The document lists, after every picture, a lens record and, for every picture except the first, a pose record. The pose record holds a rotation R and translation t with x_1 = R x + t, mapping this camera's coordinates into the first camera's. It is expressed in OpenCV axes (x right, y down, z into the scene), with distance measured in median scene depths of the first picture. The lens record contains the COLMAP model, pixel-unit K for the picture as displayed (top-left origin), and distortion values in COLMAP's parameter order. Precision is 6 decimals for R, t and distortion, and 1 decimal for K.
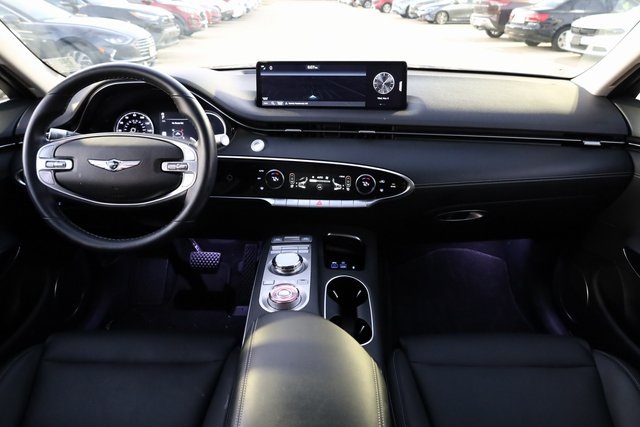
lens RADIAL K [[441.0, 0, 319.5], [0, 441.0, 211.0], [0, 0, 1]] dist [-0.003873, -0.002205]
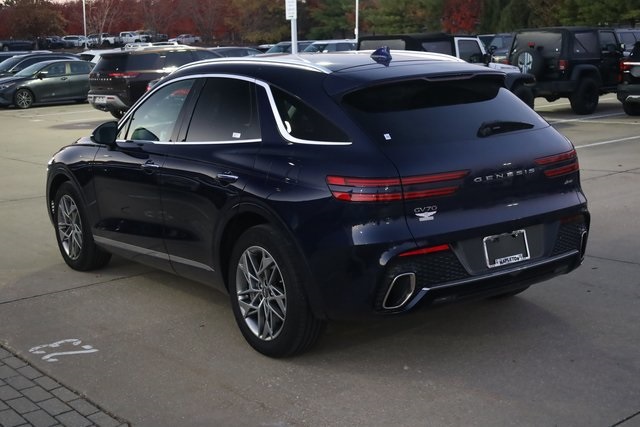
lens RADIAL K [[947.2, 0, 320.0], [0, 947.2, 213.5], [0, 0, 1]] dist [0.010651, 0.068251]
pose [[0.807154, -0.142921, 0.572779, -3.433017], [0.298806, 0.935693, -0.187598, 1.811021], [-0.509133, 0.322571, 0.797955, -4.609247]]
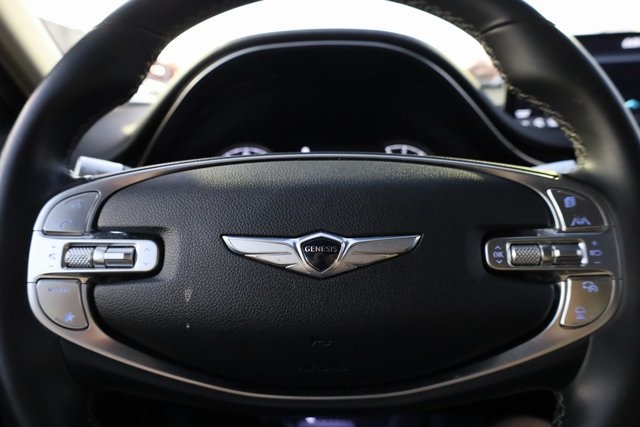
lens RADIAL K [[441.0, 0, 319.5], [0, 441.0, 211.0], [0, 0, 1]] dist [-0.003873, -0.002205]
pose [[0.999731, -0.021438, 0.008862, -0.380458], [0.022809, 0.978056, -0.207089, -0.060059], [-0.004228, 0.207236, 0.978282, 0.594437]]
